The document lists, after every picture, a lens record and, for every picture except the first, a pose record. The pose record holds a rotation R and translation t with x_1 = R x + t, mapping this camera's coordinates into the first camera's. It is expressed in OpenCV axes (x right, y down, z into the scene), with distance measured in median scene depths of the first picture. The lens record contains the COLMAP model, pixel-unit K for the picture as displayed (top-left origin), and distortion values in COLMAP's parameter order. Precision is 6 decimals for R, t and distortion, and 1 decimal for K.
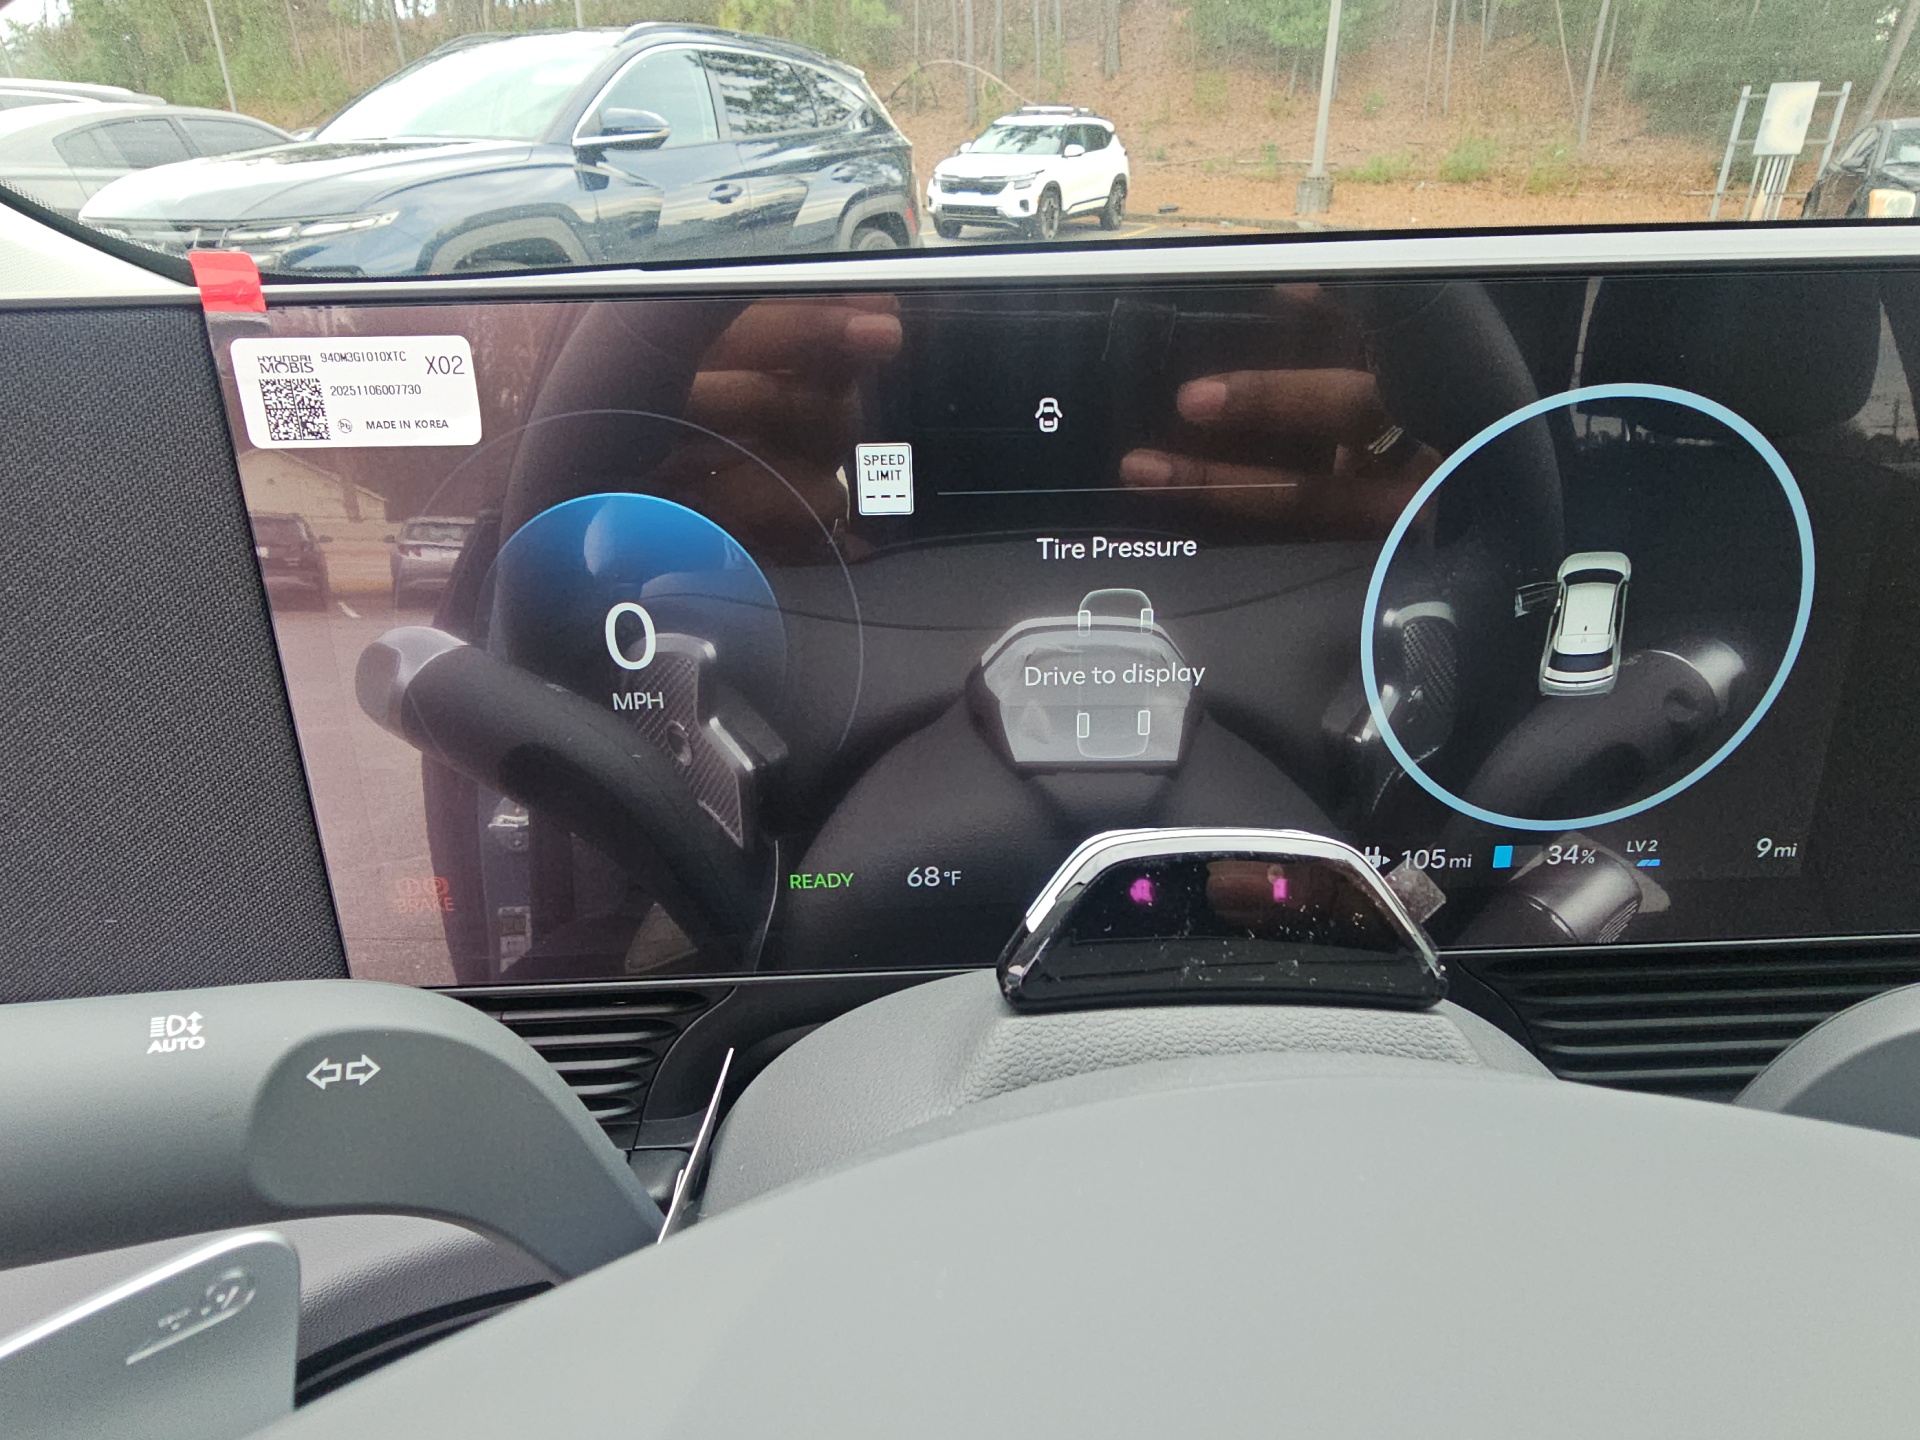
lens RADIAL K [[1111.8, 0, 972.5], [0, 1111.8, 726.5], [0, 0, 1]] dist [0.002540, -0.002410]
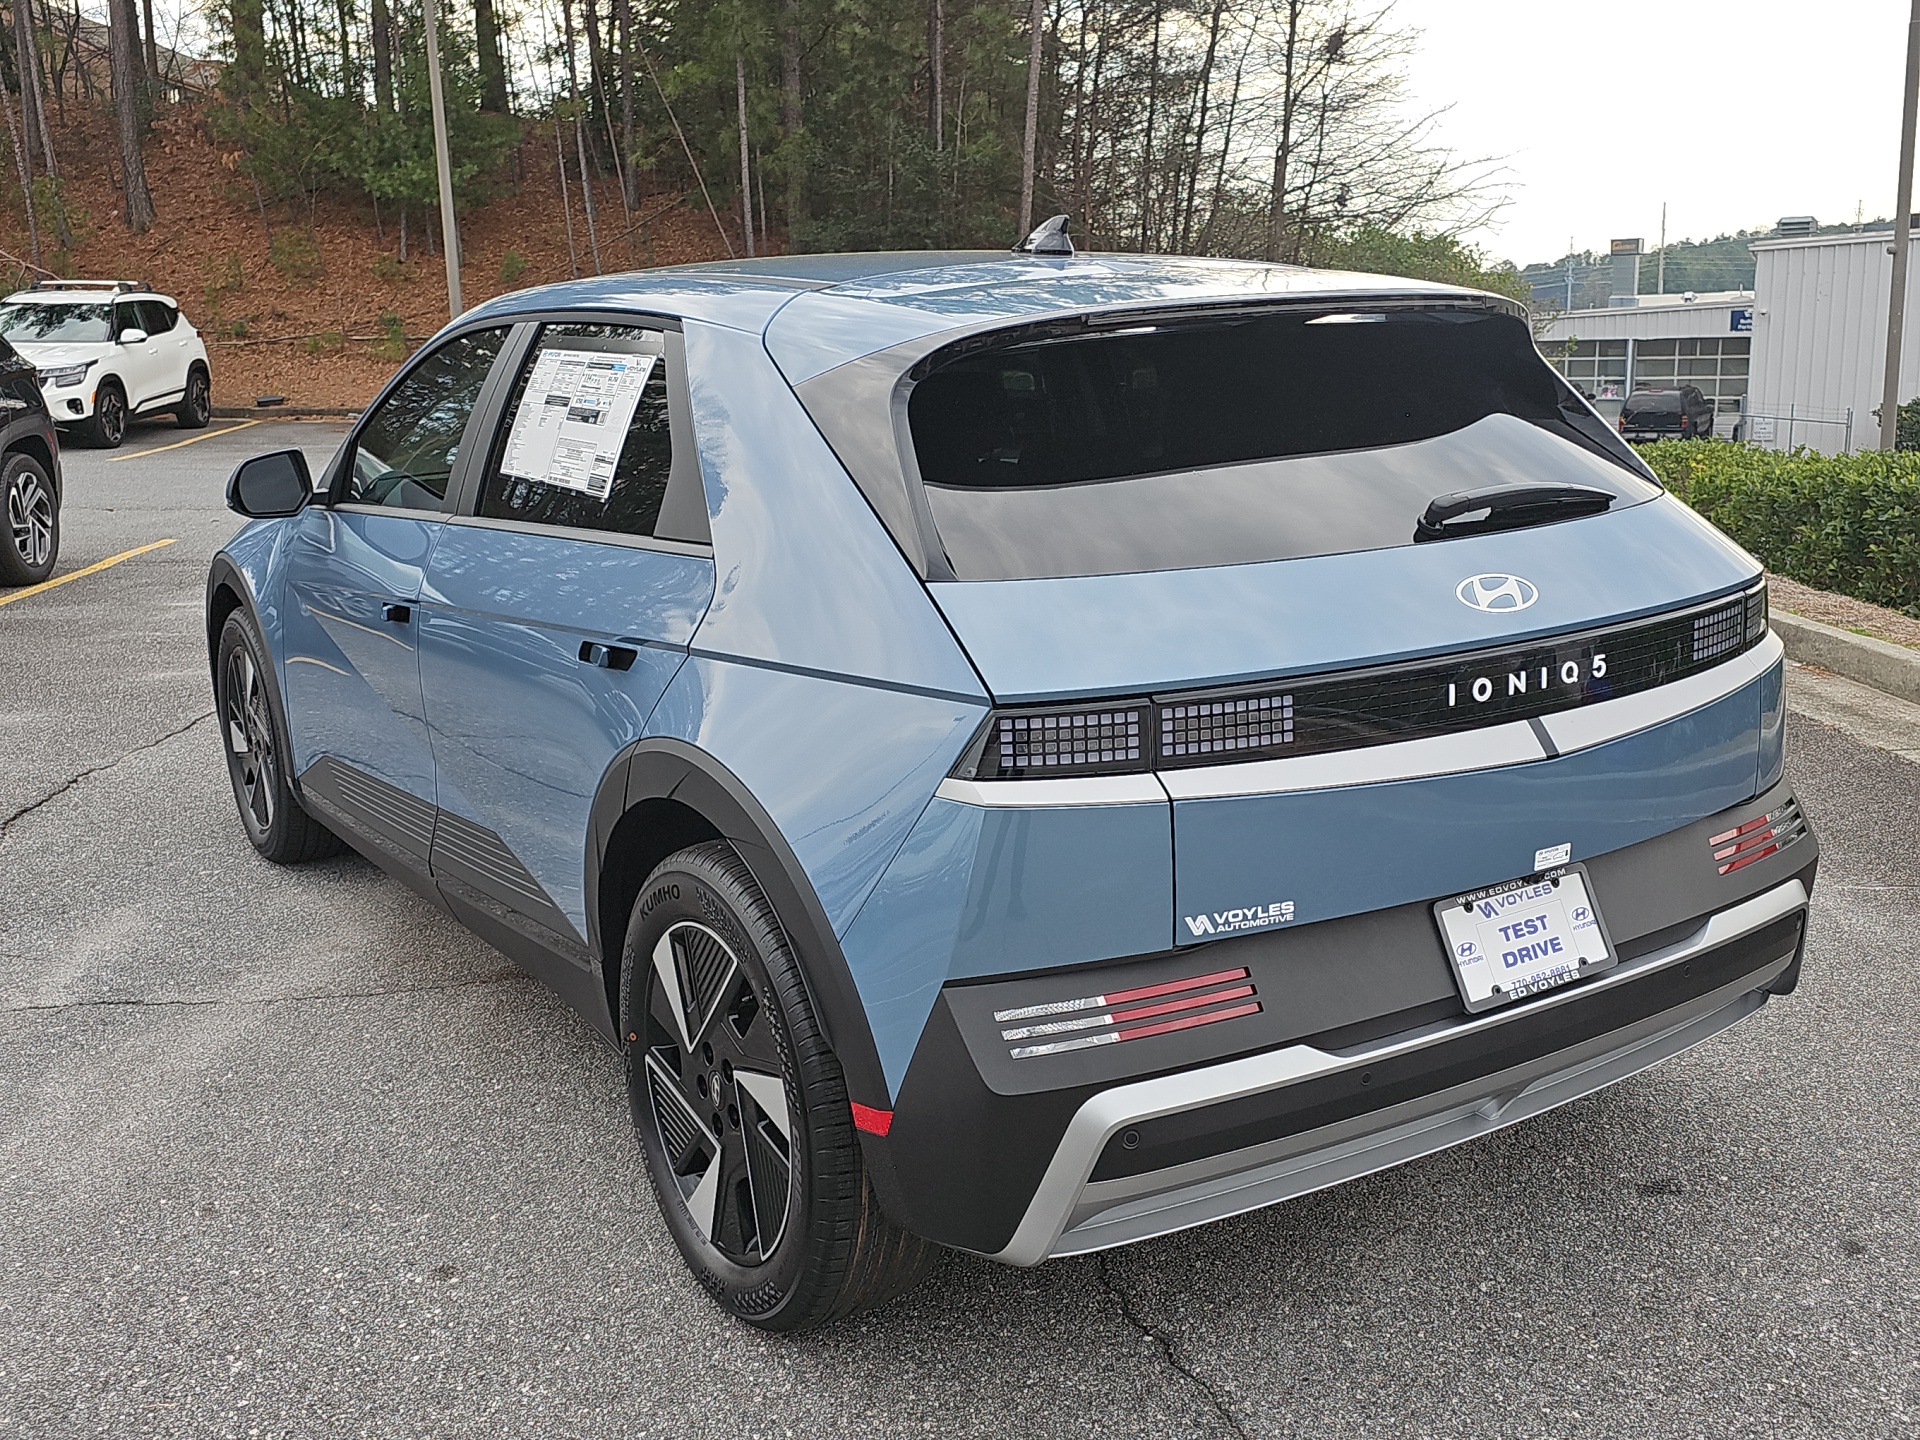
lens RADIAL K [[1979.6, 0, 965.3], [0, 1979.6, 721.0], [0, 0, 1]] dist [0.050626, 0.000000]
pose [[0.865754, -0.120222, 0.485815, -0.105738], [0.241576, 0.950529, -0.195282, 0.124073], [-0.438304, 0.286427, 0.851968, -0.309976]]
